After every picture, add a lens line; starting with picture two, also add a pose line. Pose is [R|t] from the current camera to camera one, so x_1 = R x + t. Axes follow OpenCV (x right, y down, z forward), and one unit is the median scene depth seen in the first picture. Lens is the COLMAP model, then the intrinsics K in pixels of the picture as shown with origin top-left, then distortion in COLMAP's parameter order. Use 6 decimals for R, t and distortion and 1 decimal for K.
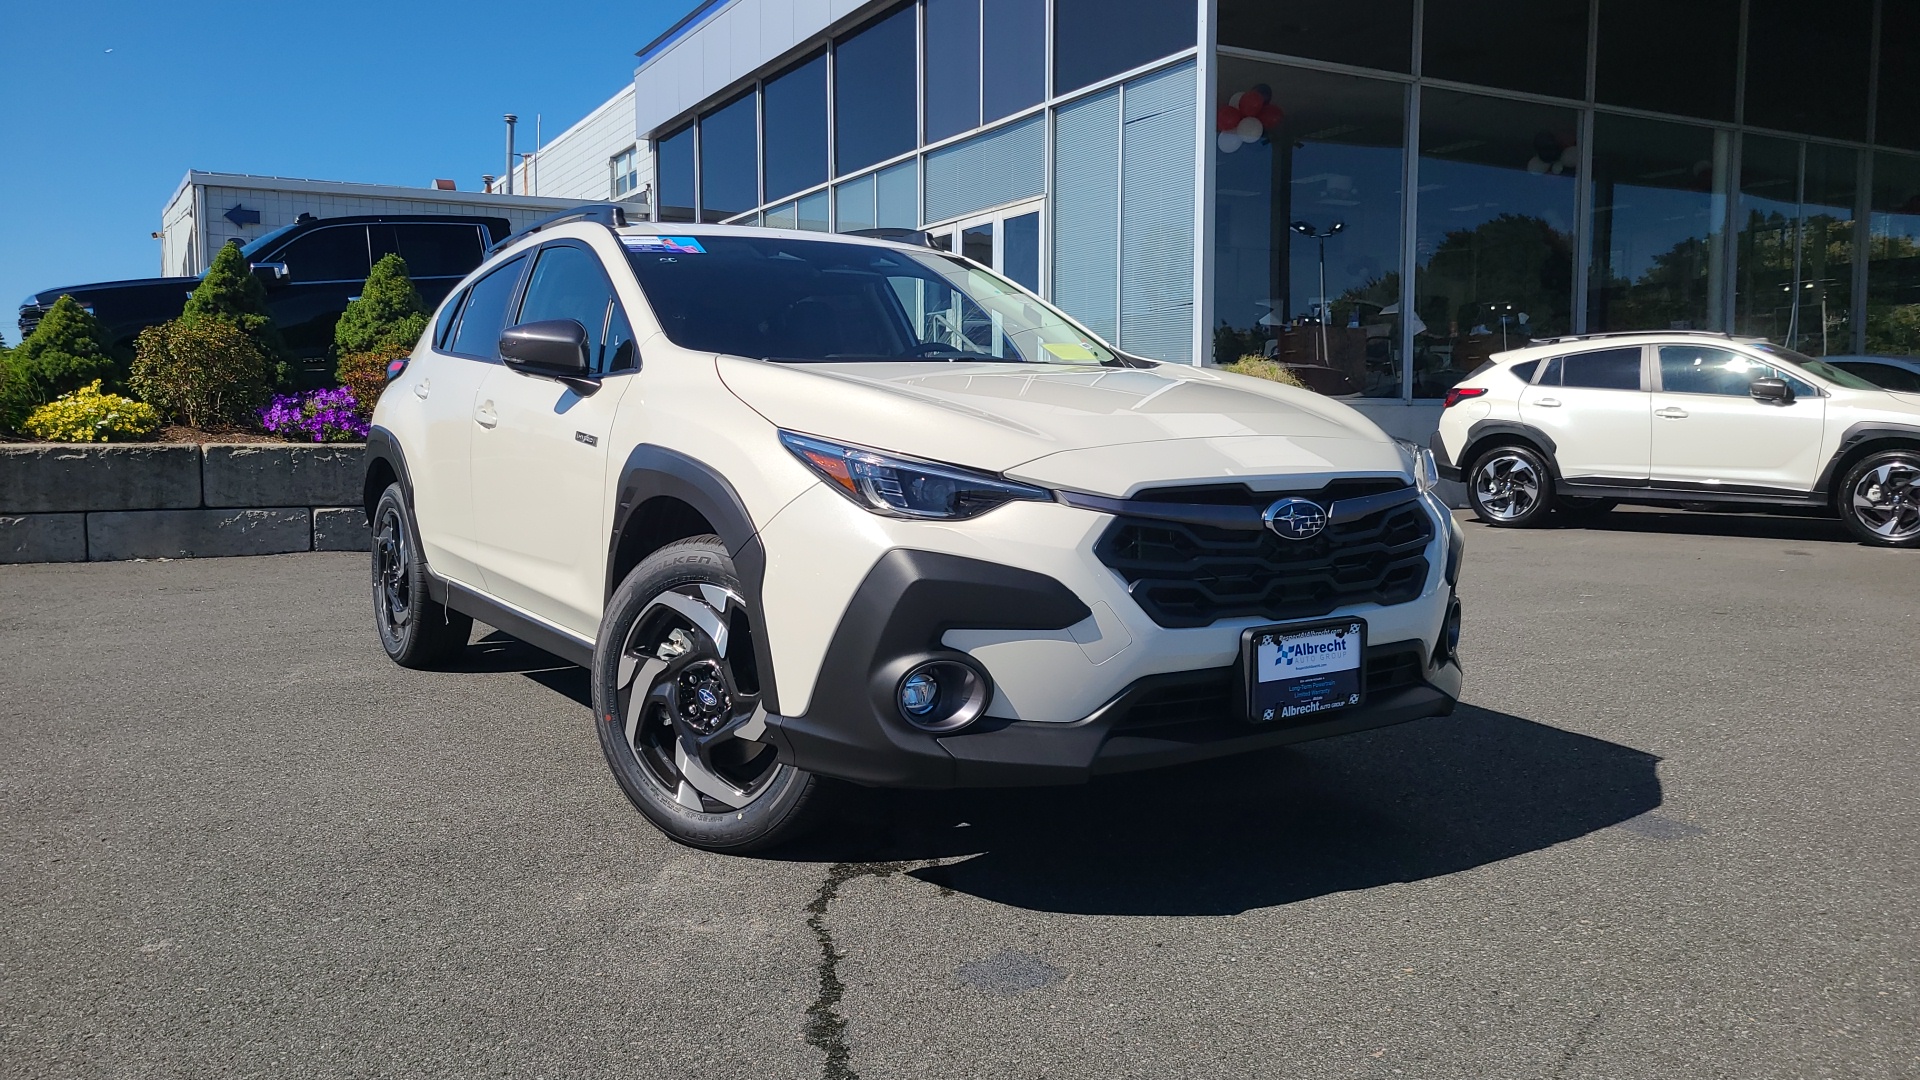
lens RADIAL K [[1433.4, 0, 903.2], [0, 1433.4, 508.4], [0, 0, 1]] dist [0.041097, -0.012508]
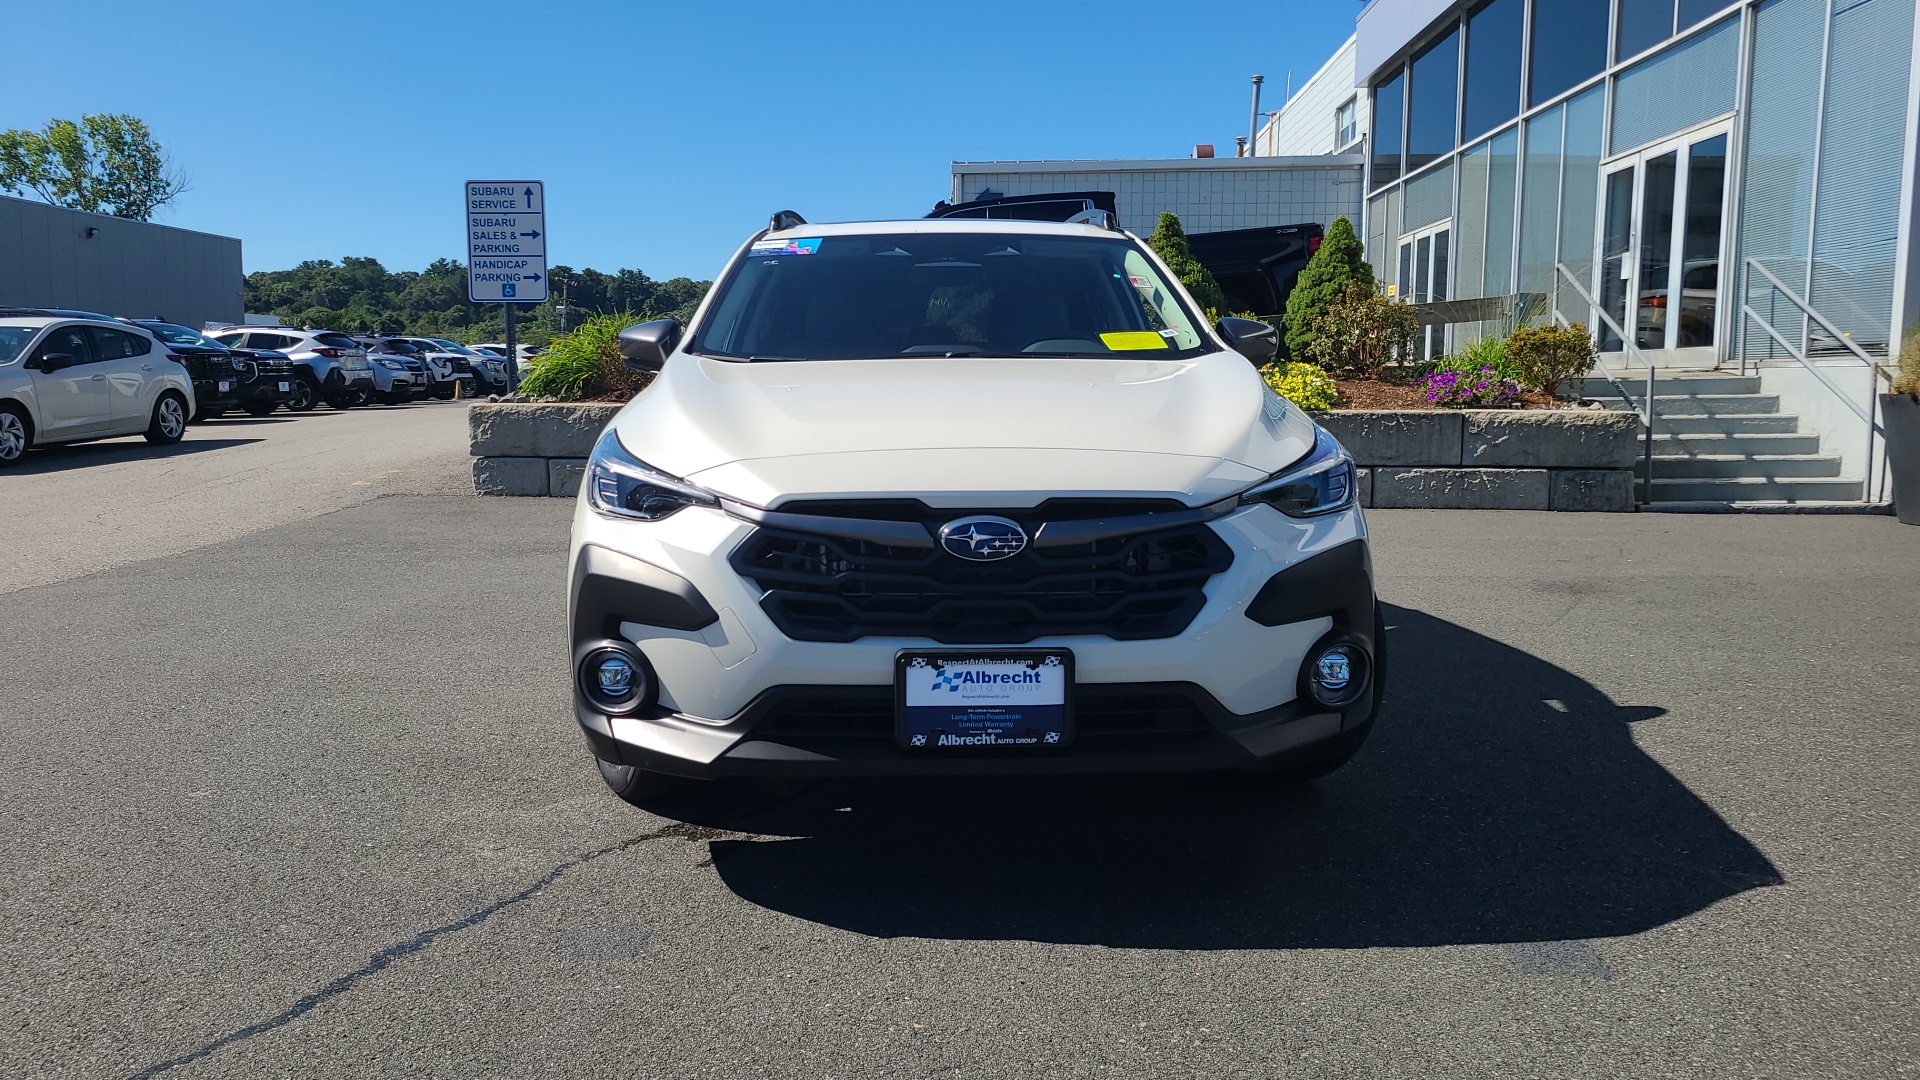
lens RADIAL K [[1433.4, 0, 982.3], [0, 1433.4, 502.4], [0, 0, 1]] dist [0.041097, -0.012508]
pose [[0.840939, 0.049552, -0.538856, 0.772857], [-0.031714, 0.998600, 0.042336, -0.055435], [0.540200, -0.018513, 0.841333, 0.211770]]
